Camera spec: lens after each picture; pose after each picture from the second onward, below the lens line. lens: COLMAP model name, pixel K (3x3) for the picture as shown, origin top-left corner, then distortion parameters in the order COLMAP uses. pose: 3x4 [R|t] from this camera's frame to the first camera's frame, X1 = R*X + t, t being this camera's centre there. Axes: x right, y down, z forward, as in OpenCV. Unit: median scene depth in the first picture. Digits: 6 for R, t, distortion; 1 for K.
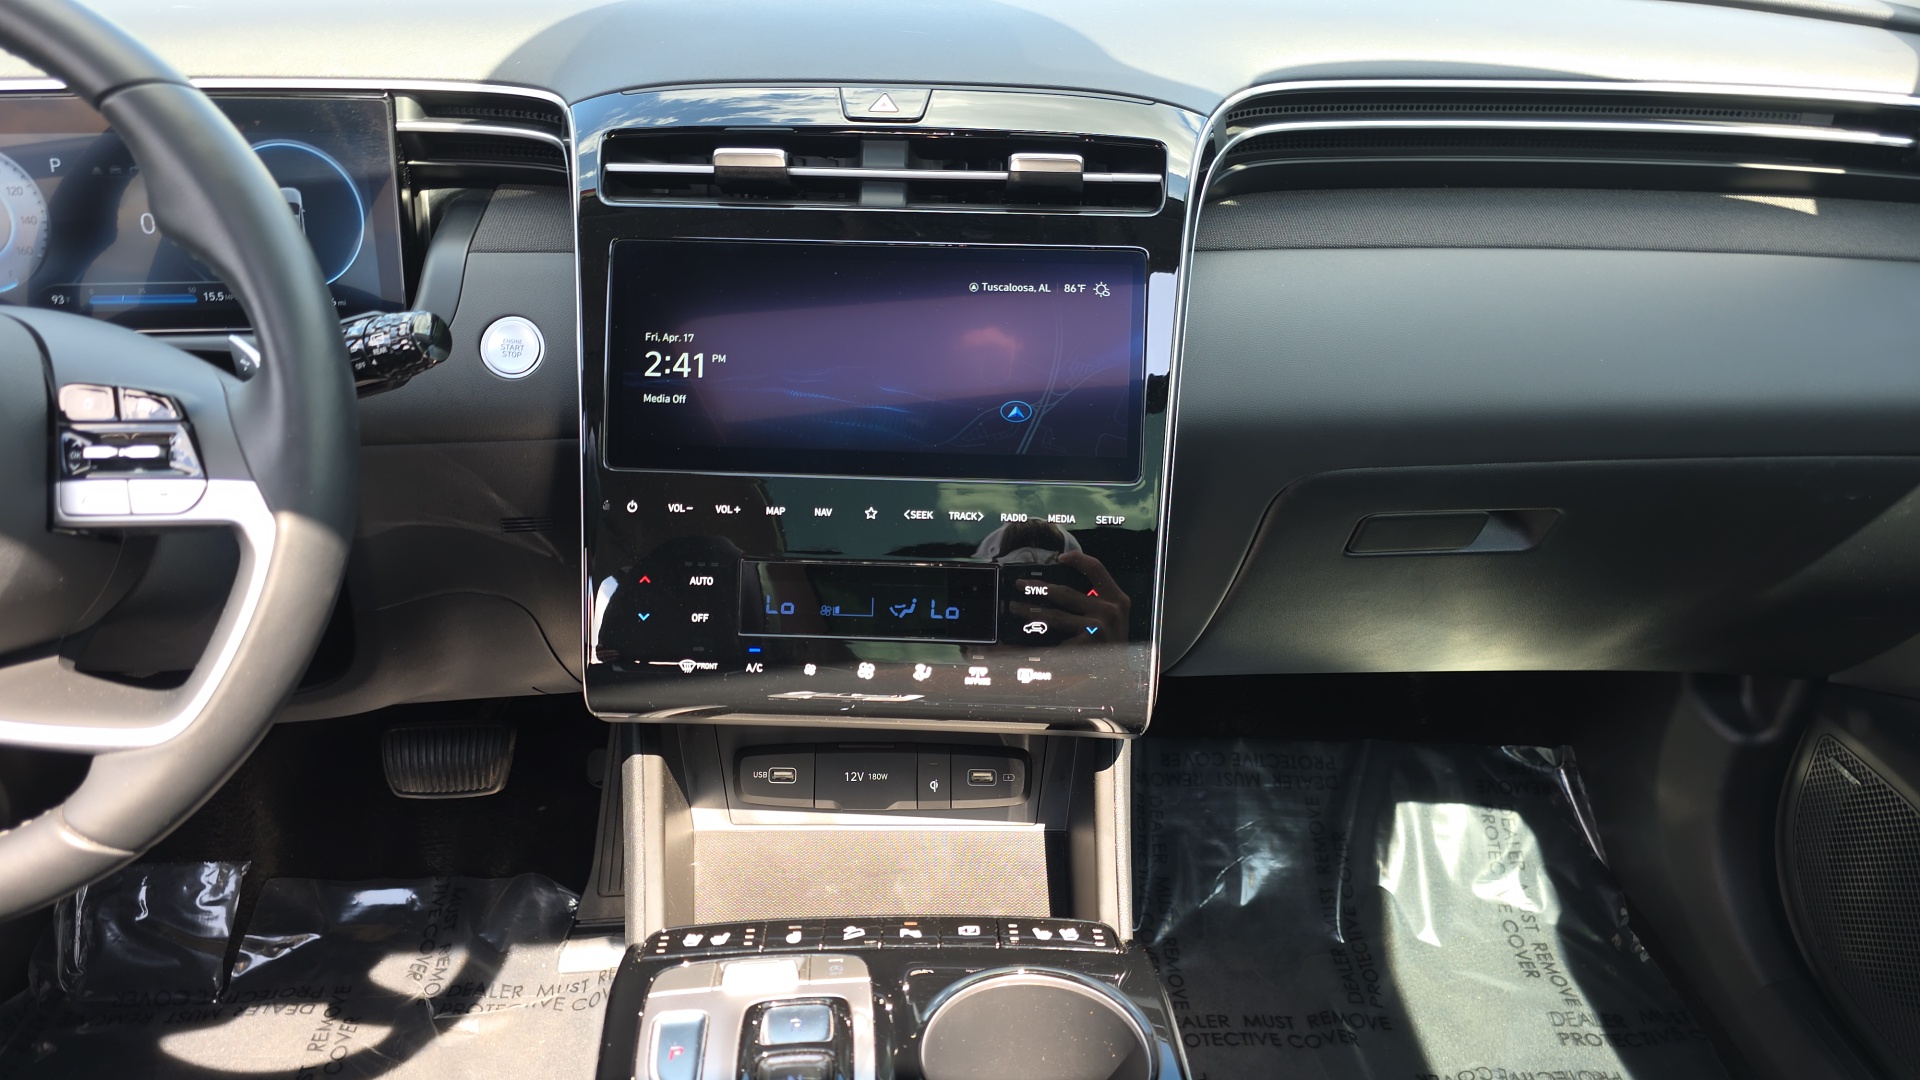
lens RADIAL K [[1310.8, 0, 945.0], [0, 1310.8, 542.1], [0, 0, 1]] dist [0.070763, -0.096844]
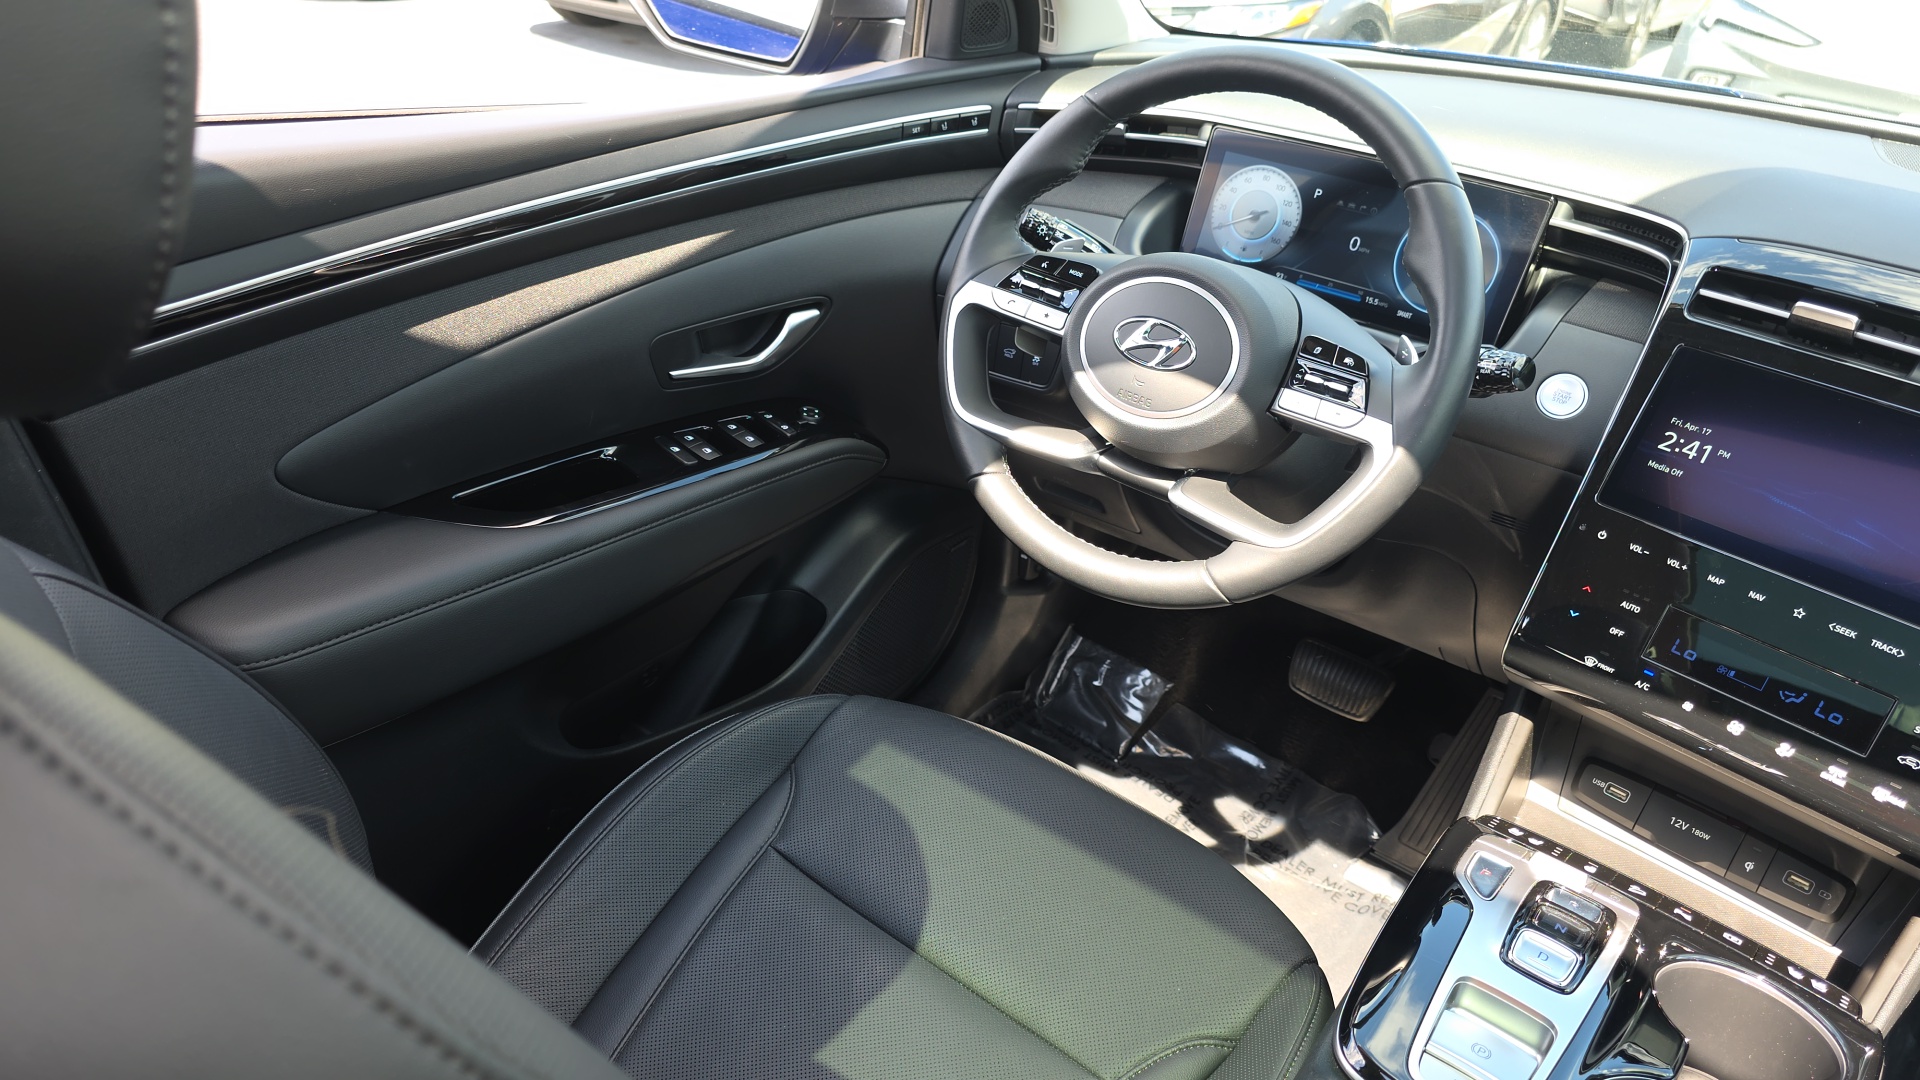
lens RADIAL K [[1310.0, 0, 931.0], [0, 1310.0, 535.7], [0, 0, 1]] dist [0.039836, -0.045799]
pose [[0.716106, 0.377800, -0.586907, 0.053428], [-0.391892, 0.913432, 0.109828, 0.084978], [0.577593, 0.151356, 0.802171, -0.418368]]
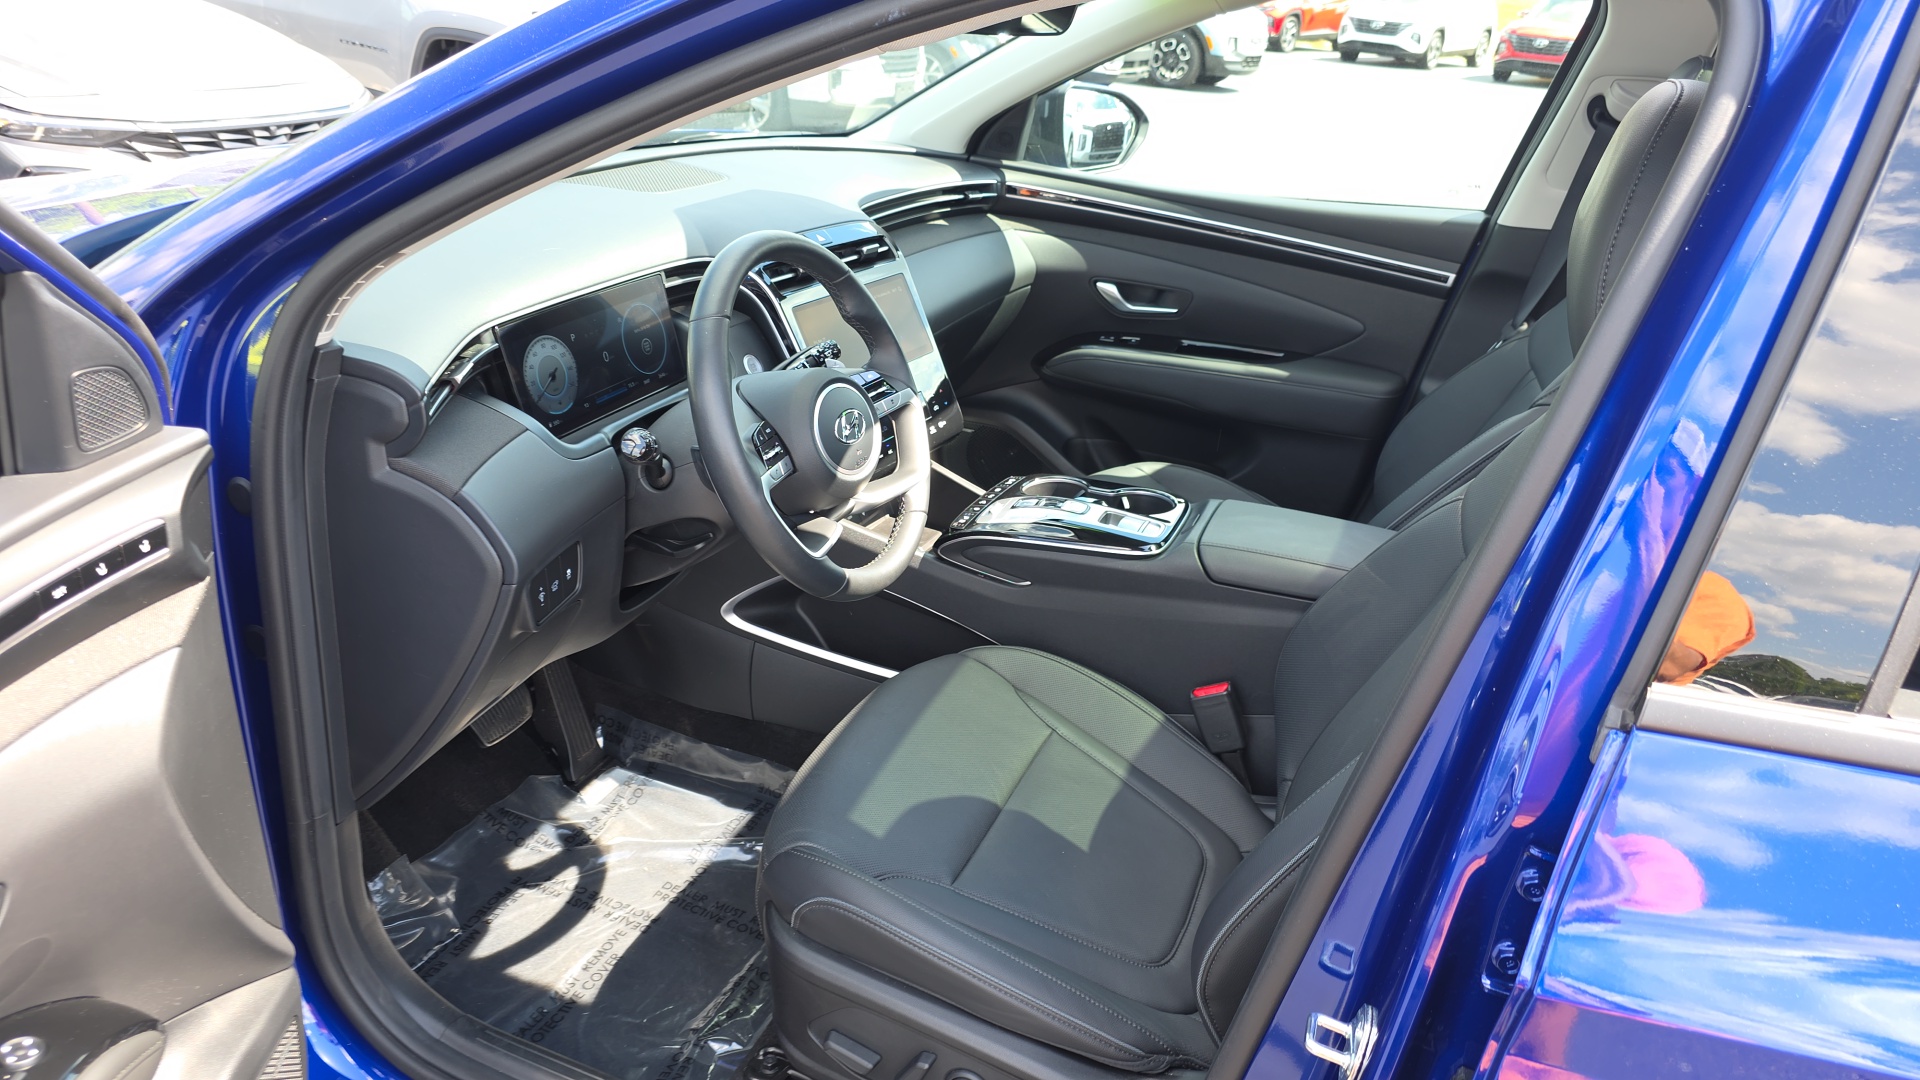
lens RADIAL K [[1278.0, 0, 960.0], [0, 1278.0, 540.0], [0, 0, 1]] dist [0.059382, -0.000041]
pose [[0.449892, -0.354820, 0.819573, -2.057547], [0.361914, 0.911394, 0.195905, -0.176225], [-0.816465, 0.208480, 0.538443, -0.418220]]
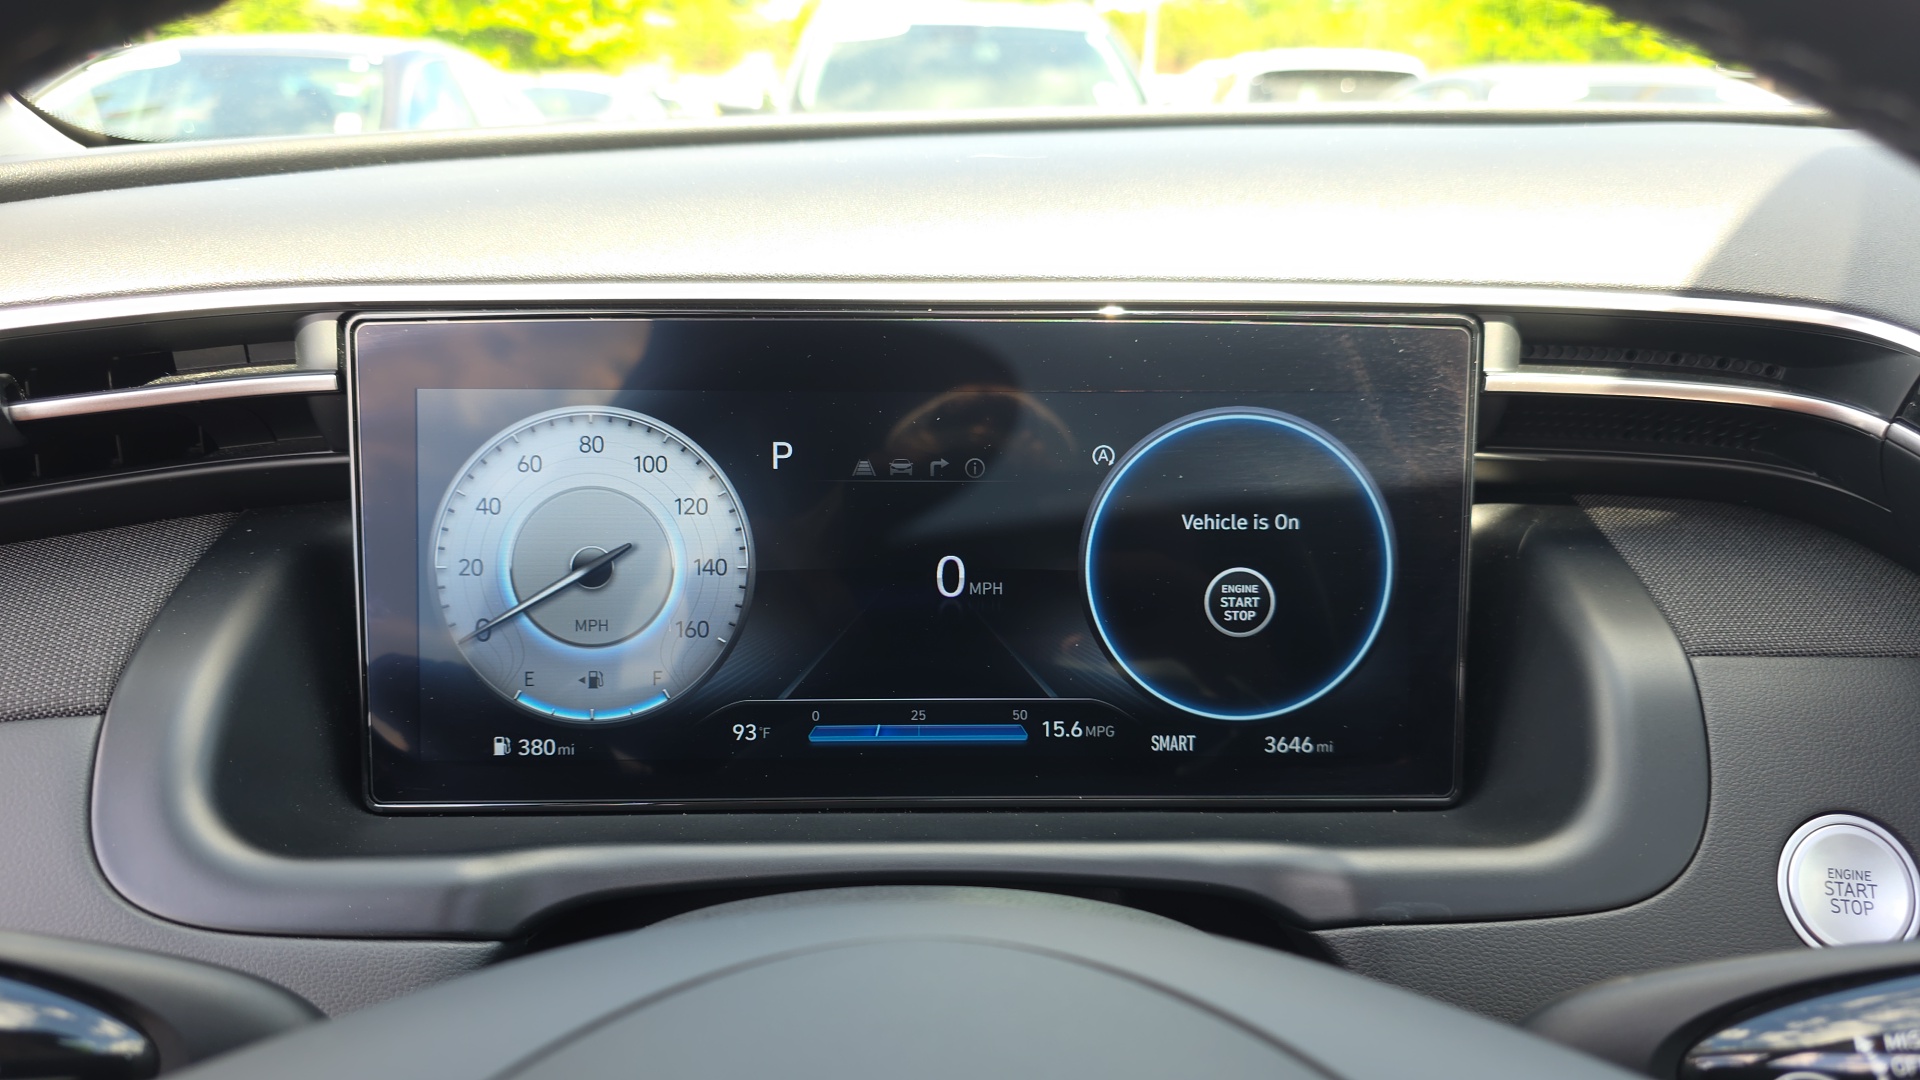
lens RADIAL K [[1356.8, 0, 950.2], [0, 1356.8, 554.3], [0, 0, 1]] dist [0.055019, -0.109235]
pose [[0.998228, 0.017341, -0.056925, -0.576572], [-0.026789, 0.985139, -0.169659, -0.167239], [0.053137, 0.170883, 0.983857, 0.527833]]
